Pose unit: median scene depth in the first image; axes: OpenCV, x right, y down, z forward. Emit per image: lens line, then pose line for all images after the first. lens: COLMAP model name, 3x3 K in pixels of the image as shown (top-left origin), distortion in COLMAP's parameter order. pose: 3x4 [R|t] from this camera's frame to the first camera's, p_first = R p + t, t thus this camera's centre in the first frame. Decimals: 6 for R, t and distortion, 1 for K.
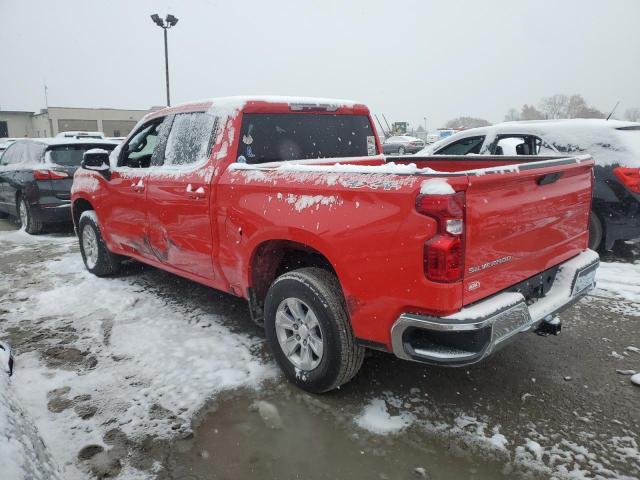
lens RADIAL K [[493.7, 0, 331.2], [0, 493.7, 236.8], [0, 0, 1]] dist [0.012988, 0.008372]
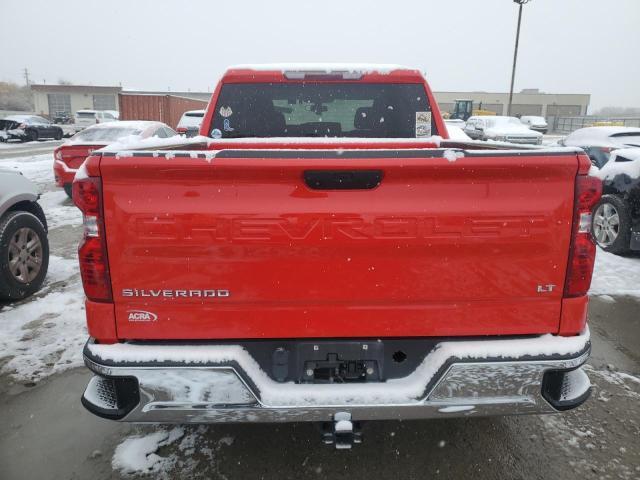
lens RADIAL K [[493.7, 0, 331.2], [0, 493.7, 236.8], [0, 0, 1]] dist [0.012988, 0.008372]
pose [[0.746630, 0.169544, -0.643272, 0.604173], [-0.149465, 0.985008, 0.086133, -0.074384], [0.648232, 0.031837, 0.760777, 0.424386]]
